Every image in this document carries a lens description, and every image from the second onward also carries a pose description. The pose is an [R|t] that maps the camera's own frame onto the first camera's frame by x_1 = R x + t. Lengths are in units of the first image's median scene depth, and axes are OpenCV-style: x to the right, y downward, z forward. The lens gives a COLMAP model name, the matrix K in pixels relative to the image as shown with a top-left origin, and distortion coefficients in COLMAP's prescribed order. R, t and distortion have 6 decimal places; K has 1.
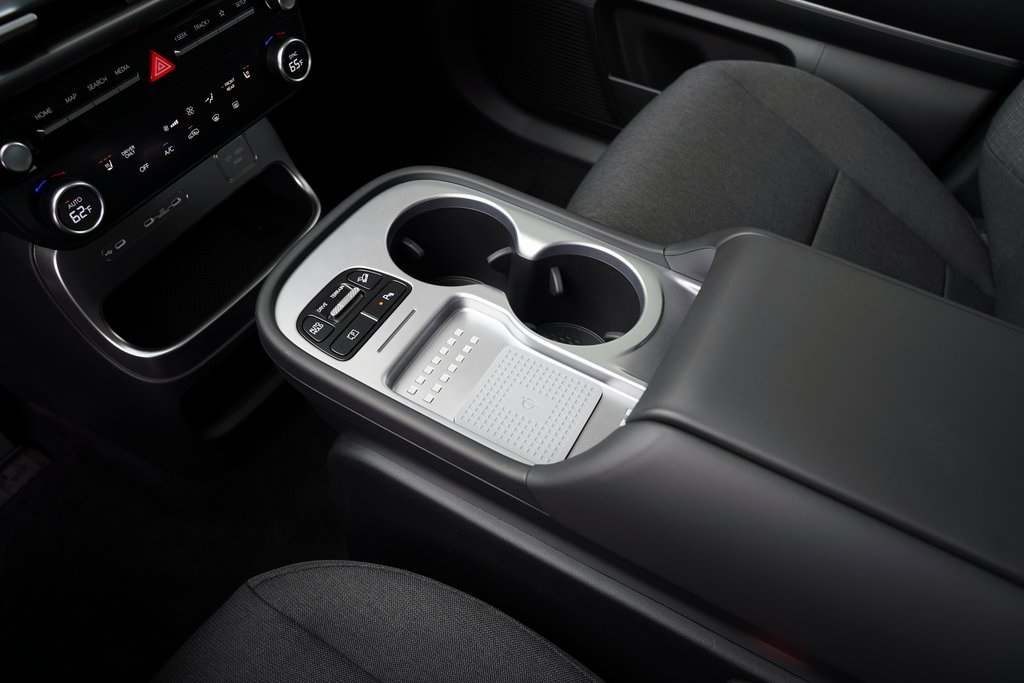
lens RADIAL K [[671.9, 0, 515.3], [0, 671.9, 337.7], [0, 0, 1]] dist [-0.082286, 0.018354]
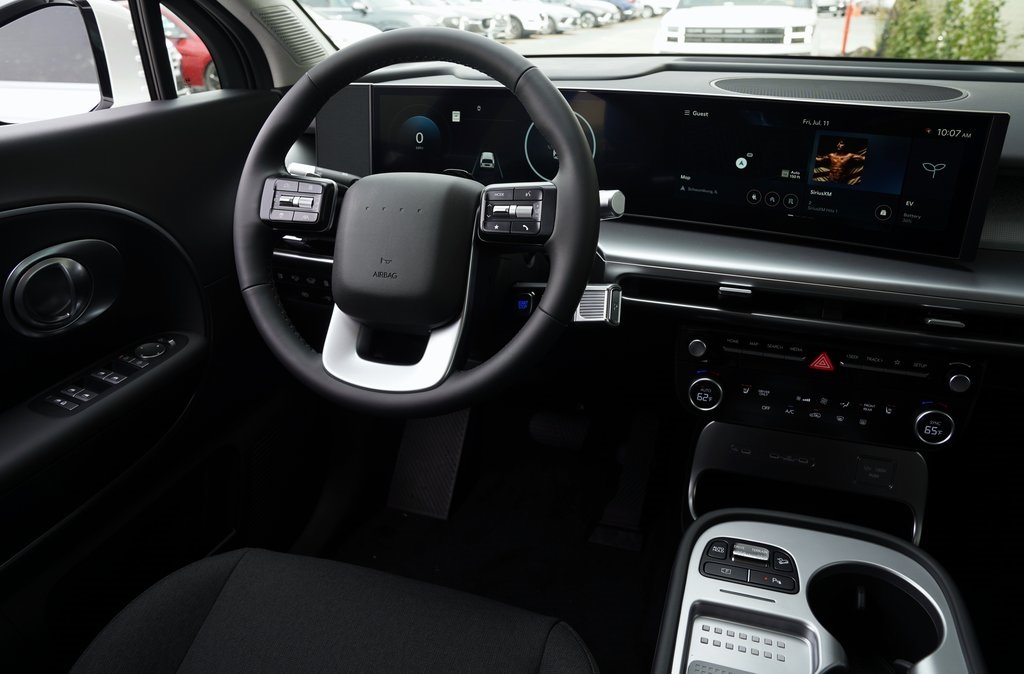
lens RADIAL K [[671.9, 0, 513.4], [0, 671.9, 336.2], [0, 0, 1]] dist [-0.082286, 0.018354]
pose [[0.175602, 0.385026, -0.906046, 0.583724], [-0.759031, 0.639048, 0.124456, -0.127052], [0.626925, 0.665862, 0.404465, -0.024130]]
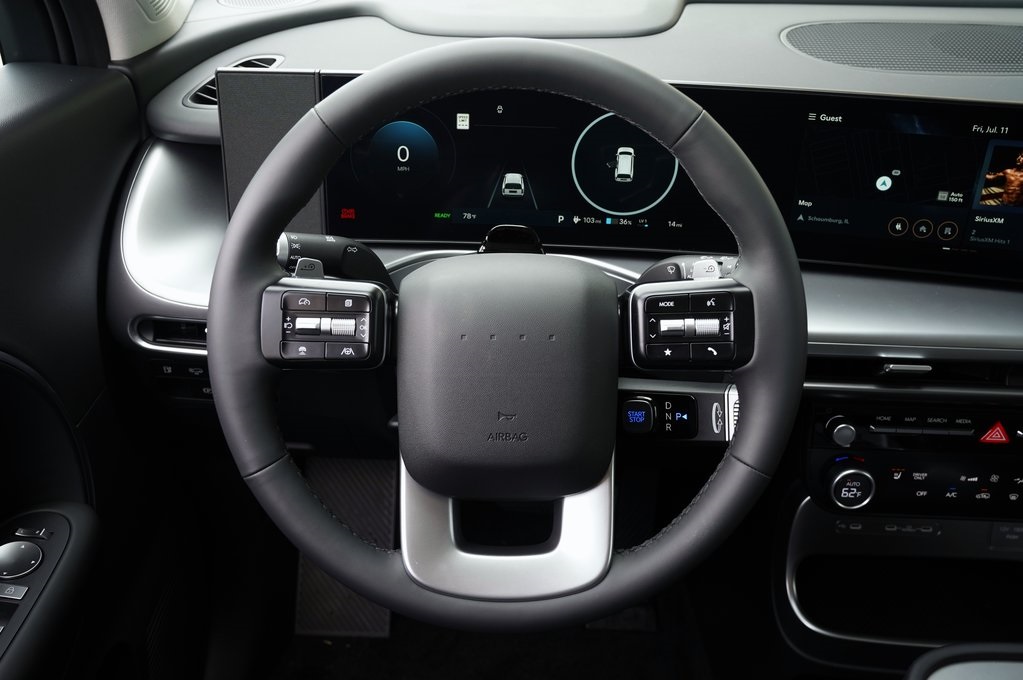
lens RADIAL K [[907.0, 0, 536.4], [0, 907.0, 360.9], [0, 0, 1]] dist [0.004588, 0.047728]
pose [[0.457637, 0.439995, -0.772640, 0.230476], [-0.697216, 0.716845, -0.004742, 0.041882], [0.551777, 0.540867, 0.634827, -0.473119]]
